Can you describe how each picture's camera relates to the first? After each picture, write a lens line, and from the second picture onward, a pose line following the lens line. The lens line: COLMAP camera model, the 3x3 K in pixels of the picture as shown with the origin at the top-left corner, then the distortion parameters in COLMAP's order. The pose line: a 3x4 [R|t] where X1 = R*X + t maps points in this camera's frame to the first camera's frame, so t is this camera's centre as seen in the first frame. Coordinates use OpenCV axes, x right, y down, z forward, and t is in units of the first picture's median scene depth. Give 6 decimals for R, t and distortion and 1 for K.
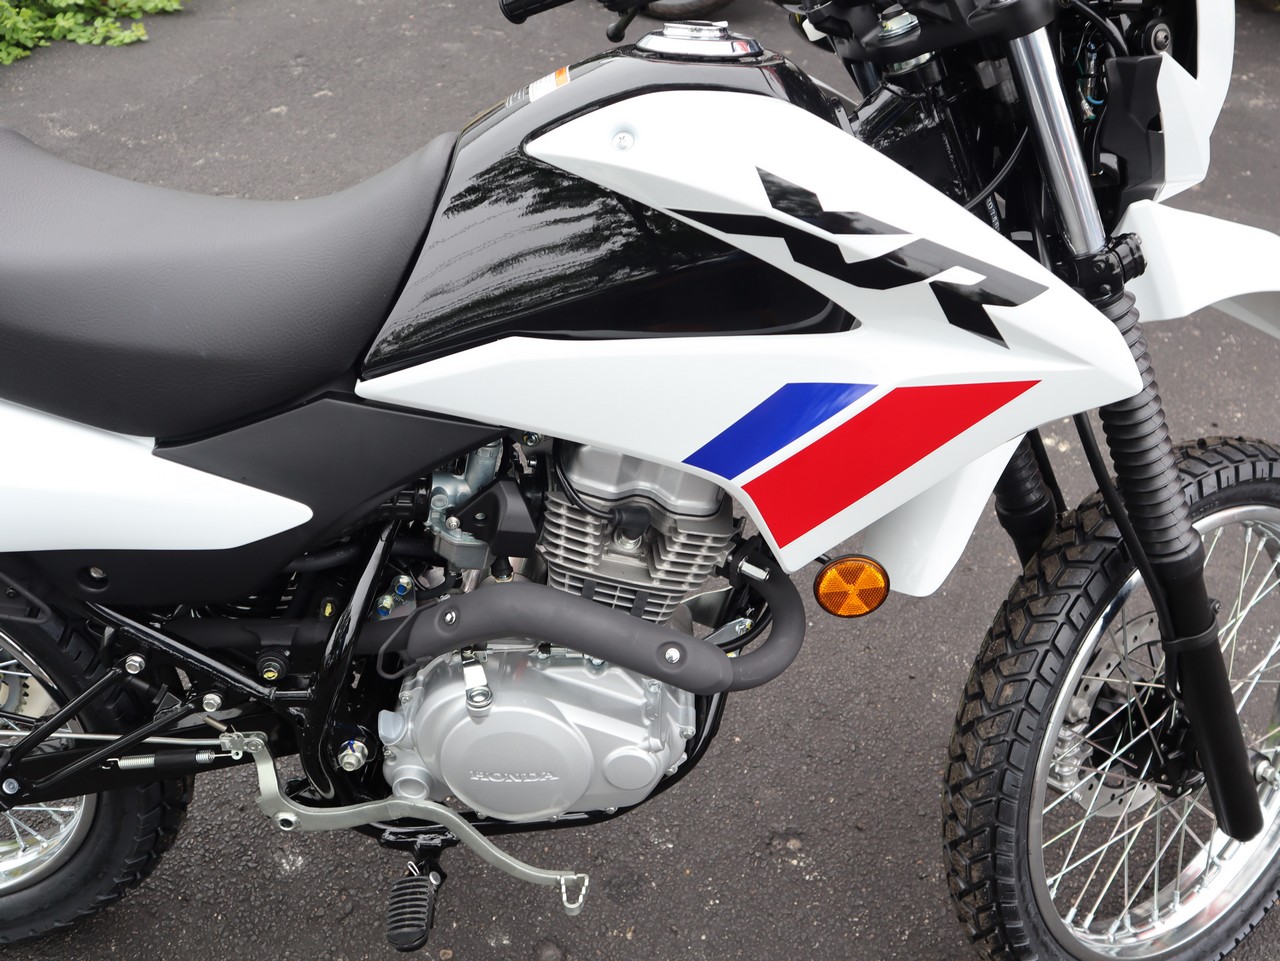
lens RADIAL K [[1094.7, 0, 618.2], [0, 1094.7, 485.0], [0, 0, 1]] dist [-0.096304, 0.070559]
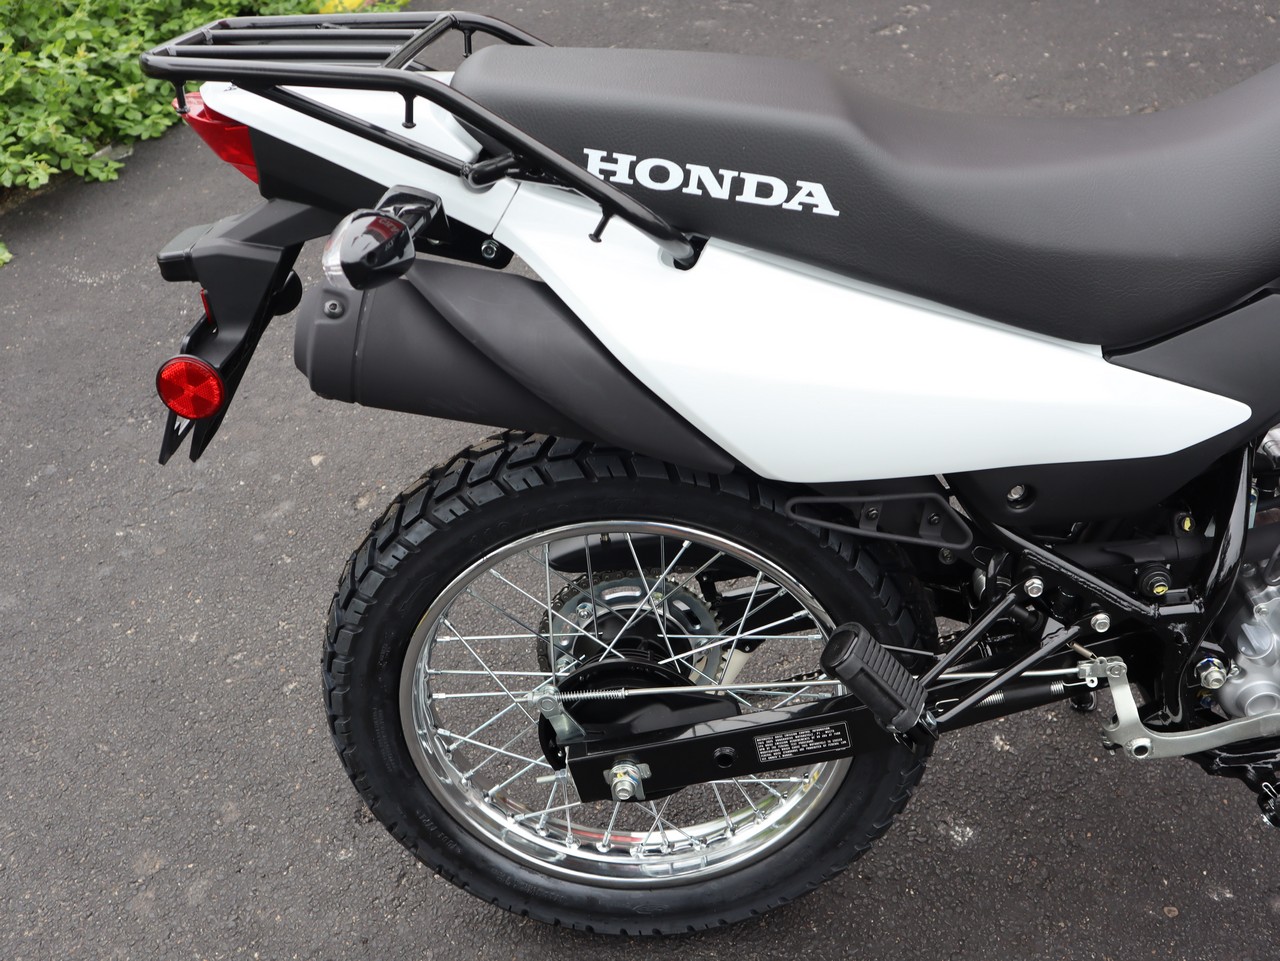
lens RADIAL K [[1206.1, 0, 650.7], [0, 1206.1, 509.5], [0, 0, 1]] dist [-0.039547, 0.000000]
pose [[0.993091, -0.078330, -0.087376, -0.657197], [0.077650, 0.996918, -0.011163, 0.075816], [0.087981, 0.004301, 0.996113, -0.126364]]
